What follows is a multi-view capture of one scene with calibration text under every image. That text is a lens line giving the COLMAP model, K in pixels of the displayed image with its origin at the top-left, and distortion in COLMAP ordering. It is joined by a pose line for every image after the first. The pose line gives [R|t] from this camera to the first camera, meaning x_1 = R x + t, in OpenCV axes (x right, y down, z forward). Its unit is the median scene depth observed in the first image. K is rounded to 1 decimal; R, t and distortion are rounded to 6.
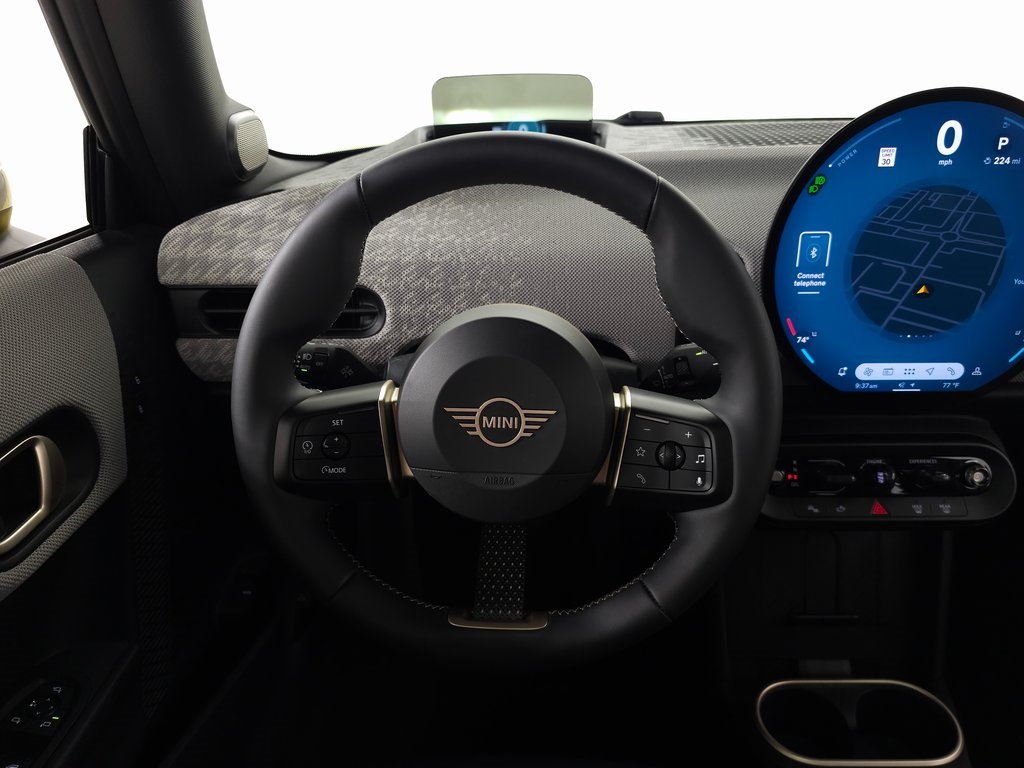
lens RADIAL K [[704.3, 0, 509.9], [0, 704.3, 379.4], [0, 0, 1]] dist [0.058367, -0.064667]
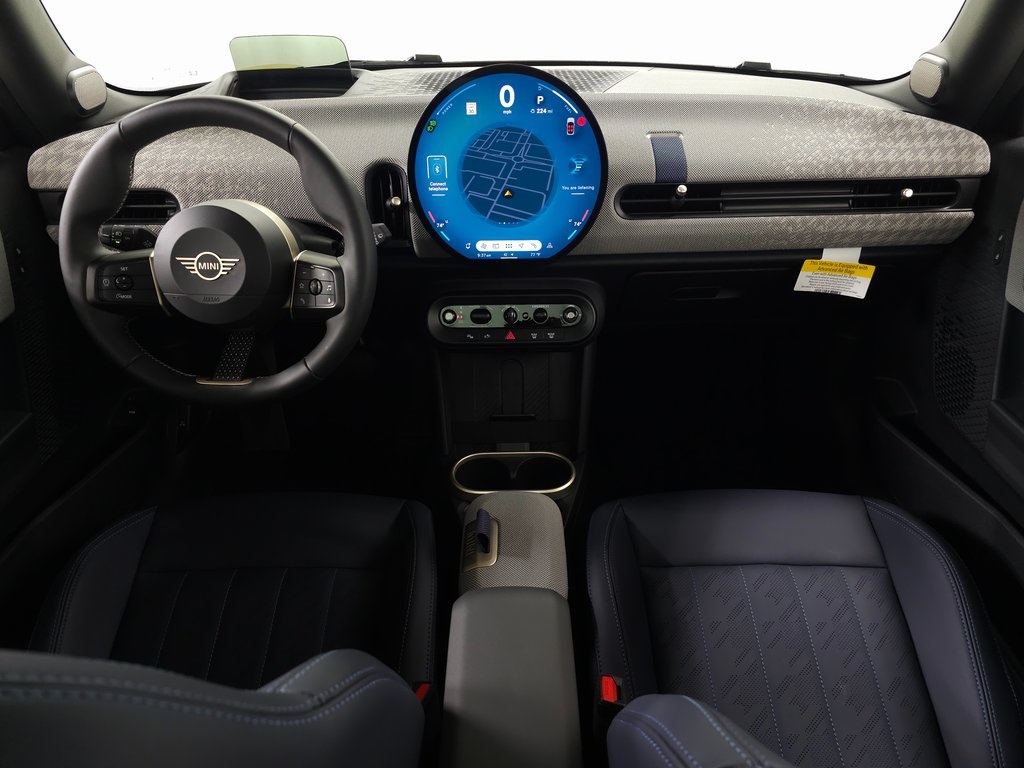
lens RADIAL K [[704.3, 0, 520.5], [0, 704.3, 389.3], [0, 0, 1]] dist [0.058367, -0.064667]
pose [[0.999613, -0.007452, 0.026801, 0.575682], [0.003934, 0.991633, 0.129029, 0.112214], [-0.027538, -0.128874, 0.991279, -0.671275]]
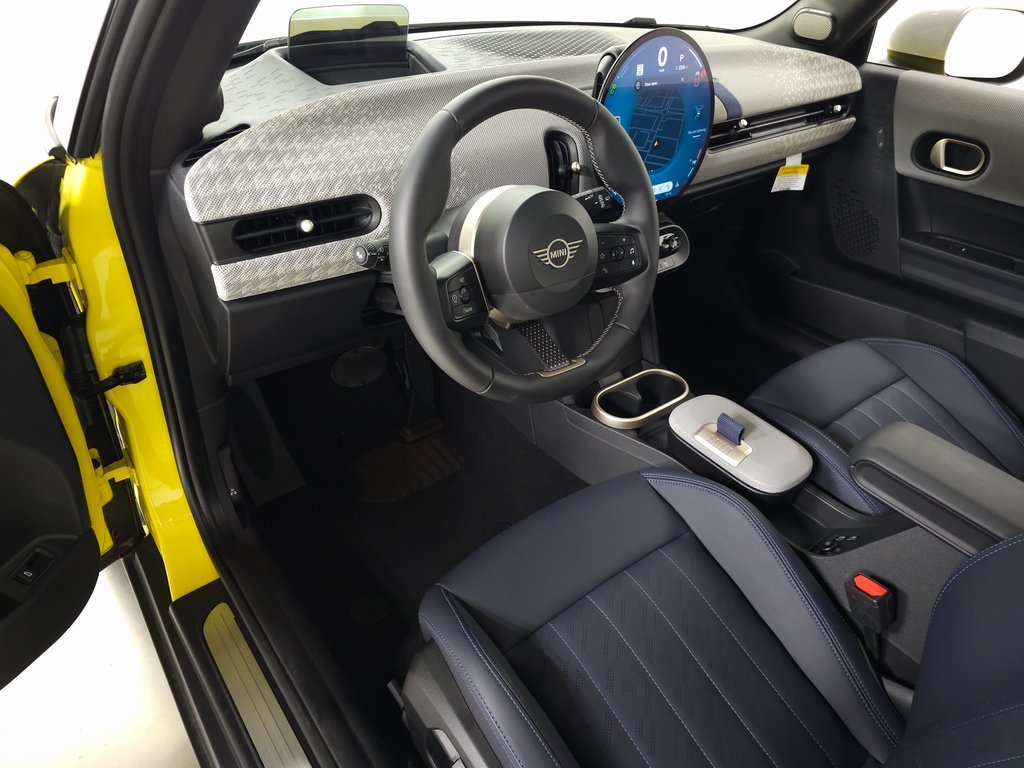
lens RADIAL K [[704.3, 0, 518.2], [0, 704.3, 376.3], [0, 0, 1]] dist [0.058367, -0.064667]
pose [[0.763465, -0.311690, 0.565660, -0.929401], [0.211669, 0.948220, 0.236801, -0.067383], [-0.610179, -0.061057, 0.789907, -0.264475]]
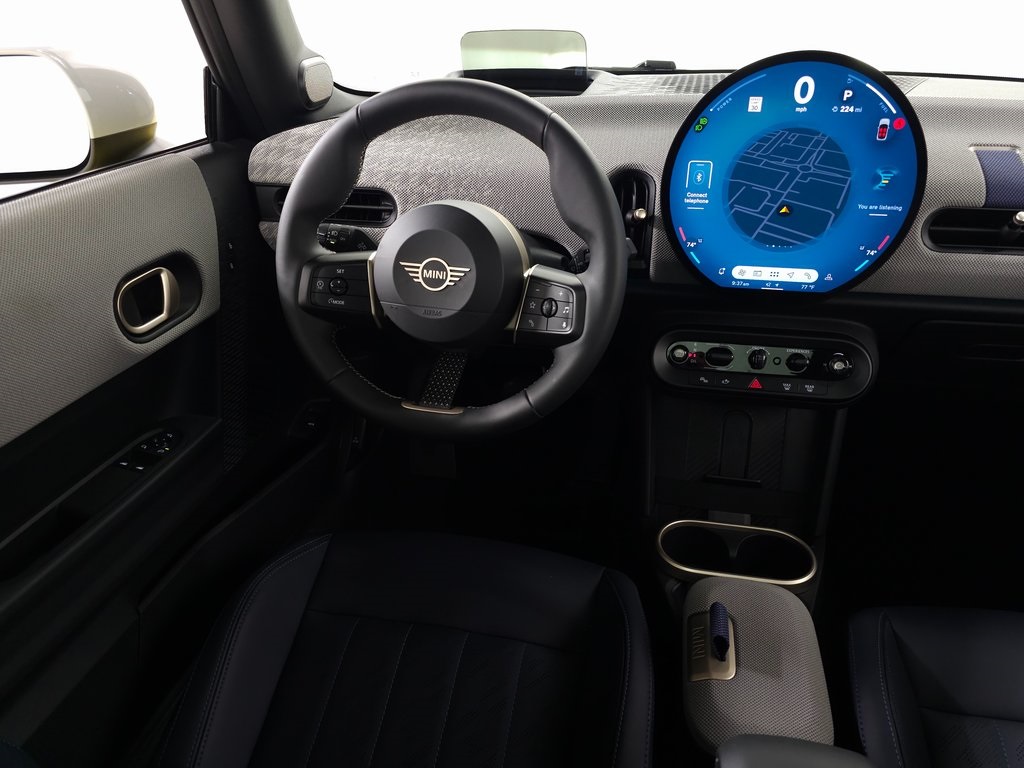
lens RADIAL K [[704.3, 0, 512.5], [0, 704.3, 379.7], [0, 0, 1]] dist [0.058367, -0.064667]
pose [[0.983203, 0.089886, -0.158850, 0.332045], [-0.077905, 0.993737, 0.080113, 0.121476], [0.165056, -0.066393, 0.984047, -0.396299]]
